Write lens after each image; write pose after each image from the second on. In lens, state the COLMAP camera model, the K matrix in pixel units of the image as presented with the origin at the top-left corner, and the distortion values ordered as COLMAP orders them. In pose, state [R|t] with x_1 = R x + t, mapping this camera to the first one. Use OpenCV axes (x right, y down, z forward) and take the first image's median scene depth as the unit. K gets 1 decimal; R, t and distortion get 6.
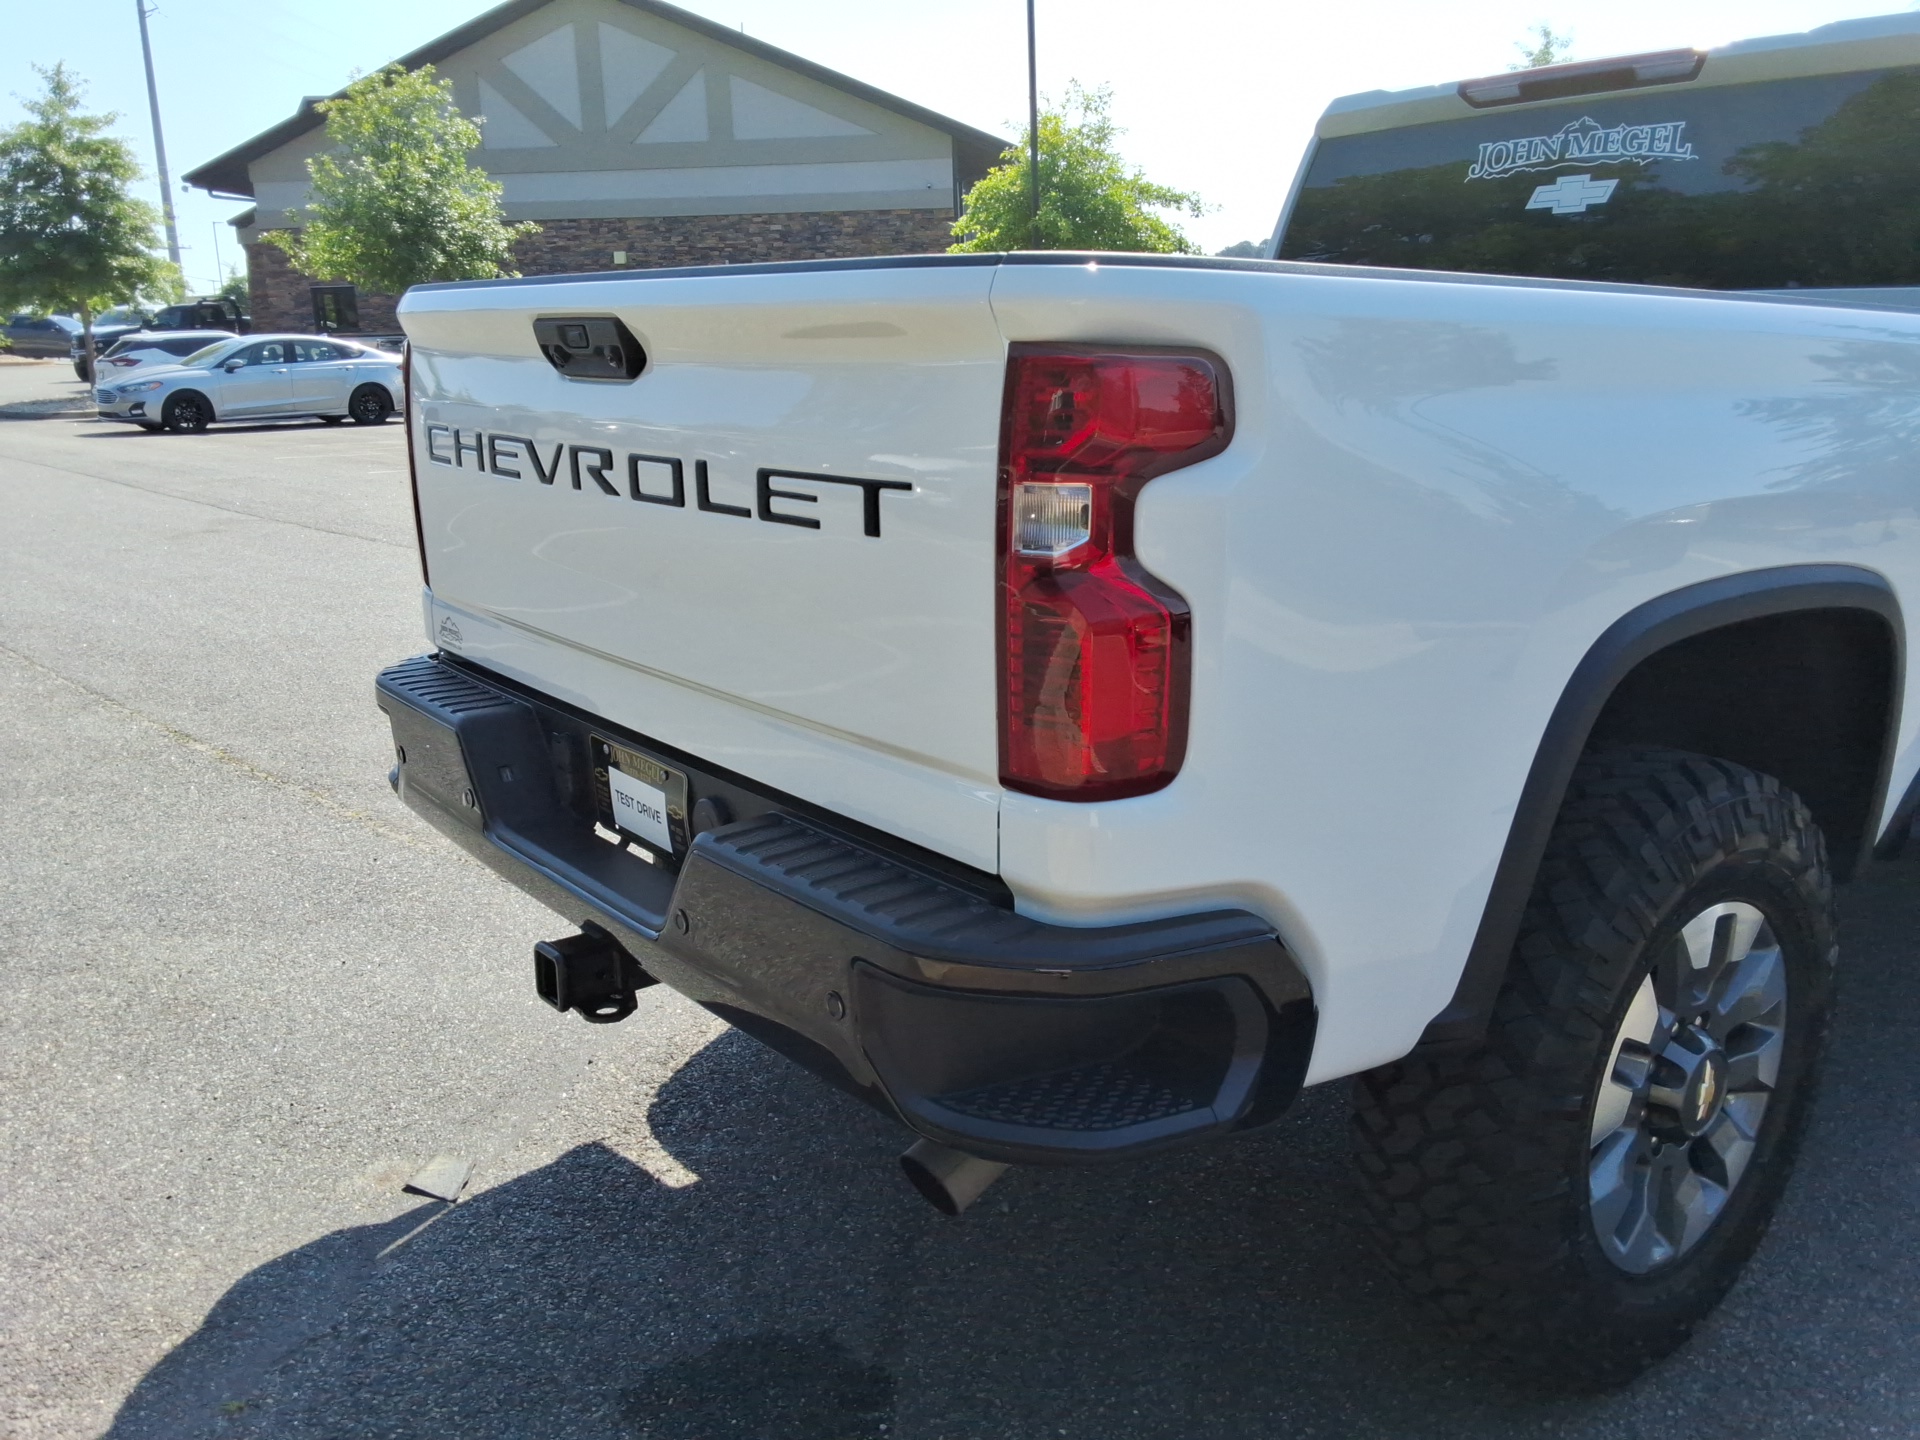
lens RADIAL K [[1534.8, 0, 990.9], [0, 1534.8, 712.5], [0, 0, 1]] dist [0.120705, -0.185943]
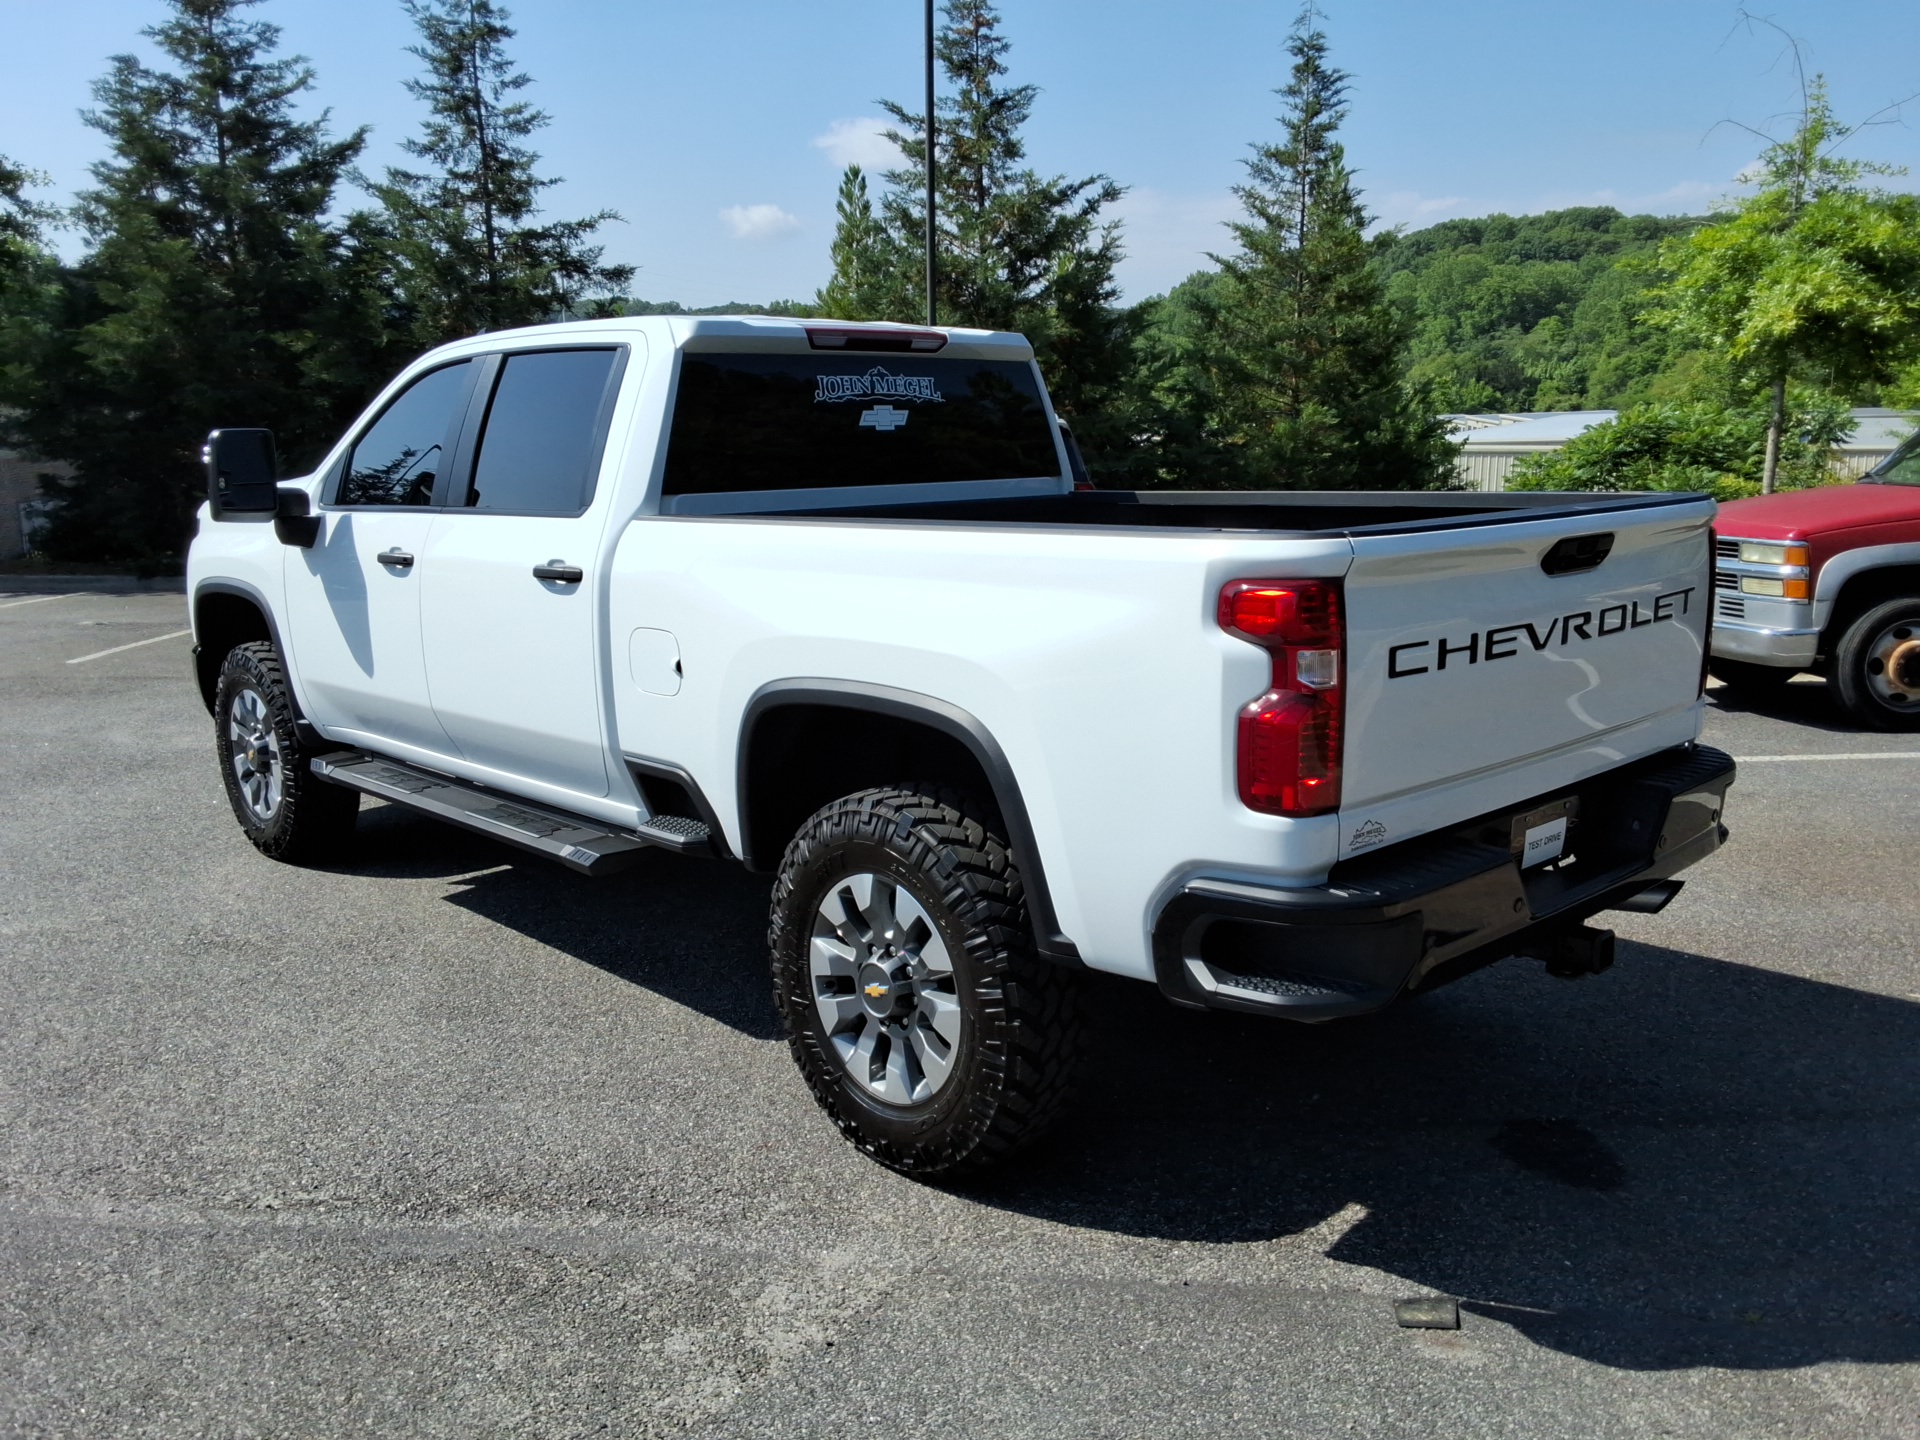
lens RADIAL K [[1534.8, 0, 982.7], [0, 1534.8, 706.7], [0, 0, 1]] dist [0.120705, -0.185943]
pose [[-0.081508, -0.181981, 0.979918, -1.173061], [0.243425, 0.949779, 0.196632, -0.355267], [-0.966489, 0.254564, -0.033116, 1.087359]]
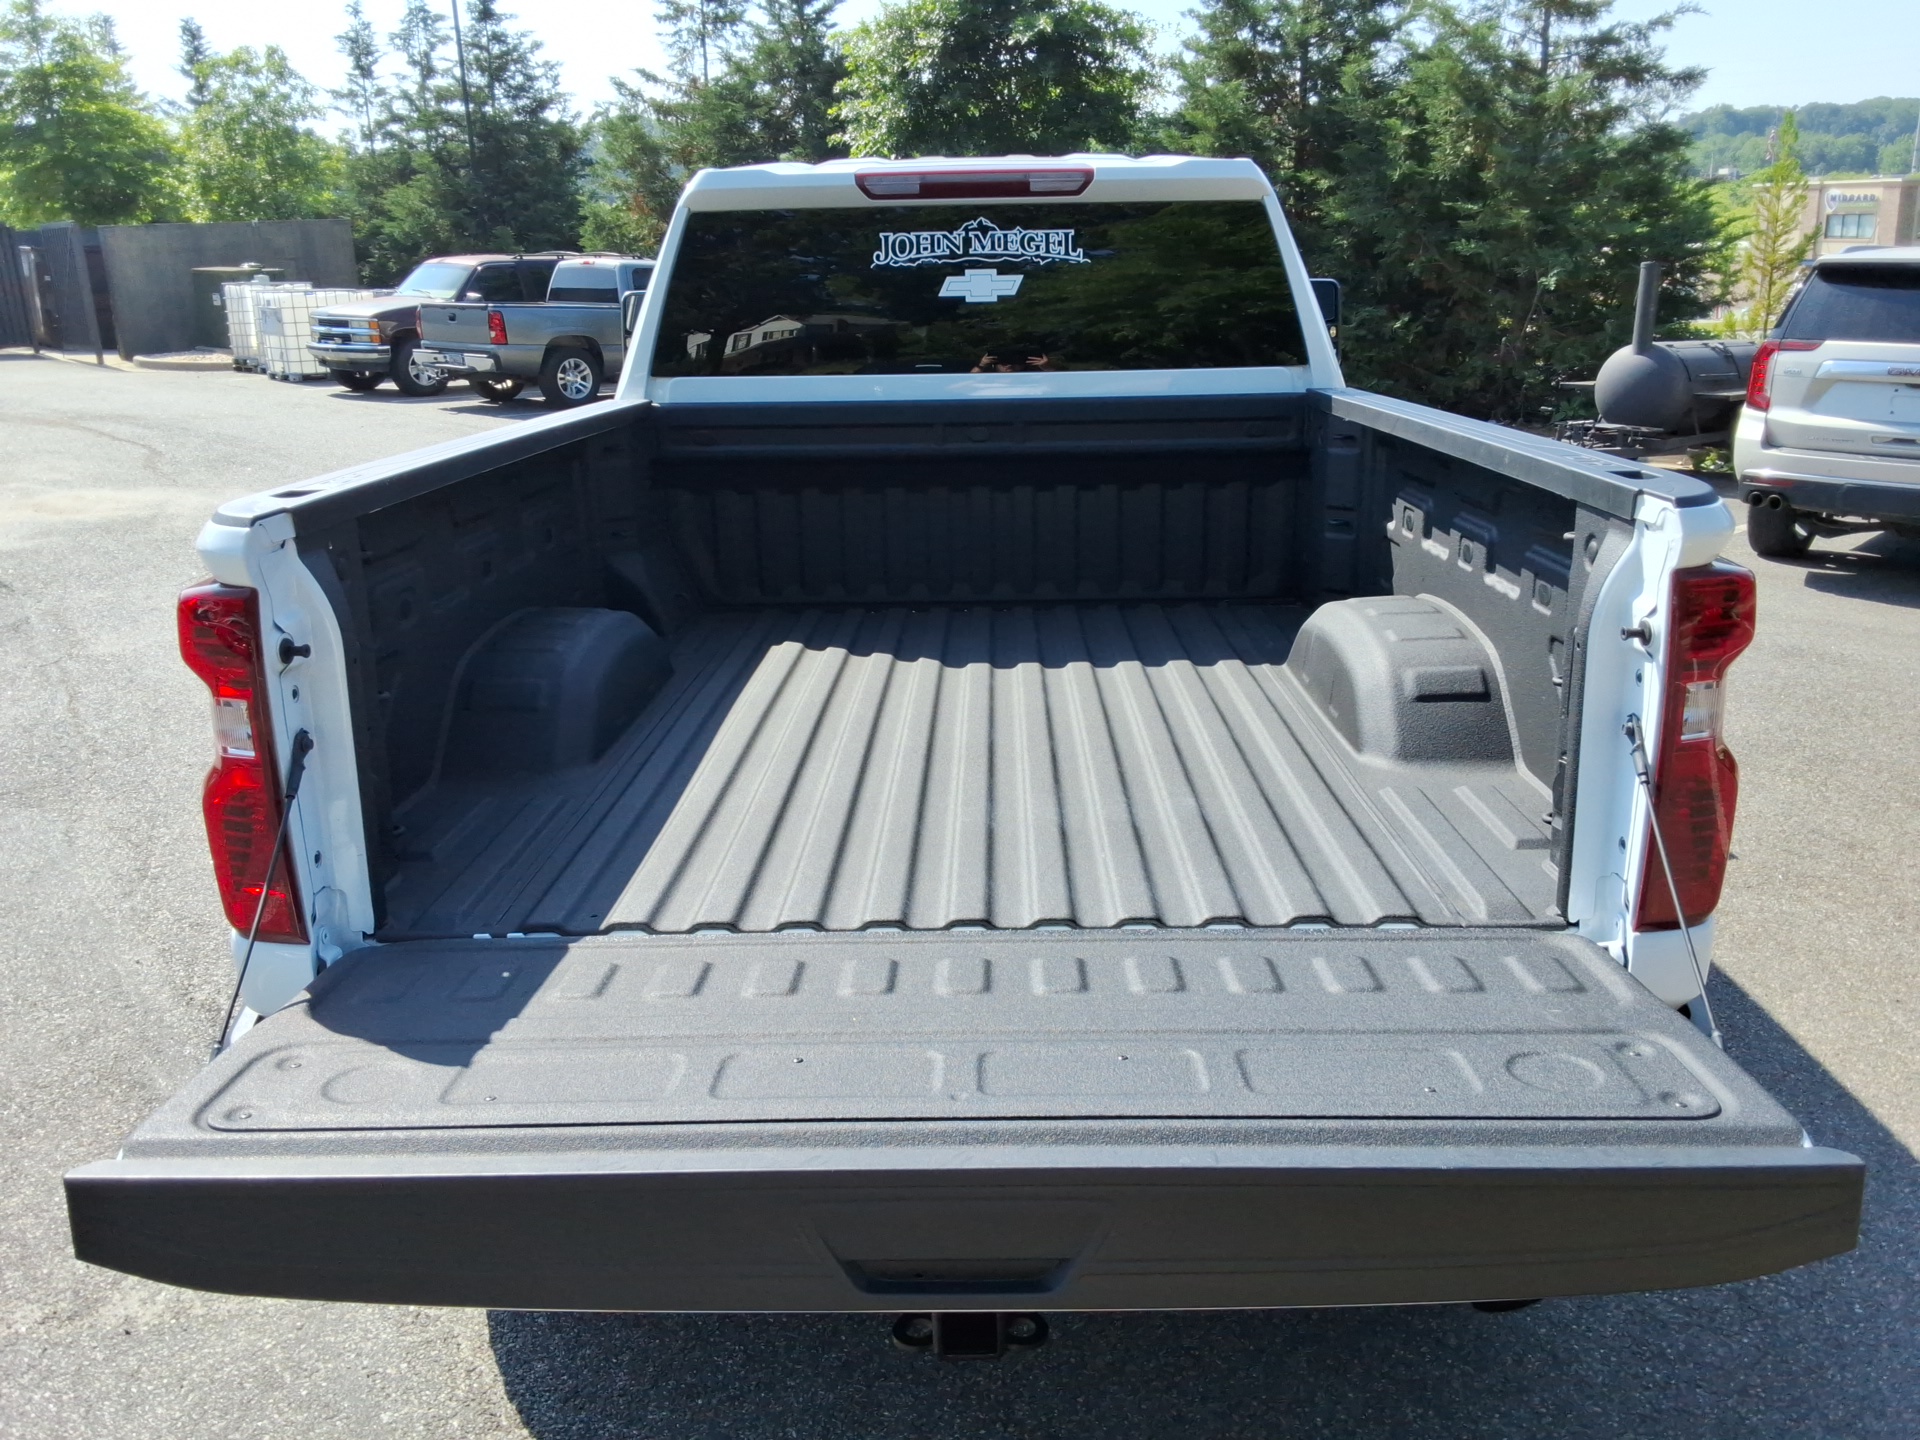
lens RADIAL K [[1534.8, 0, 976.8], [0, 1534.8, 709.0], [0, 0, 1]] dist [0.120705, -0.185943]
pose [[0.640192, -0.221561, 0.735571, -0.569921], [0.195598, 0.972961, 0.122830, -0.178311], [-0.742897, 0.065242, 0.666219, 0.278432]]
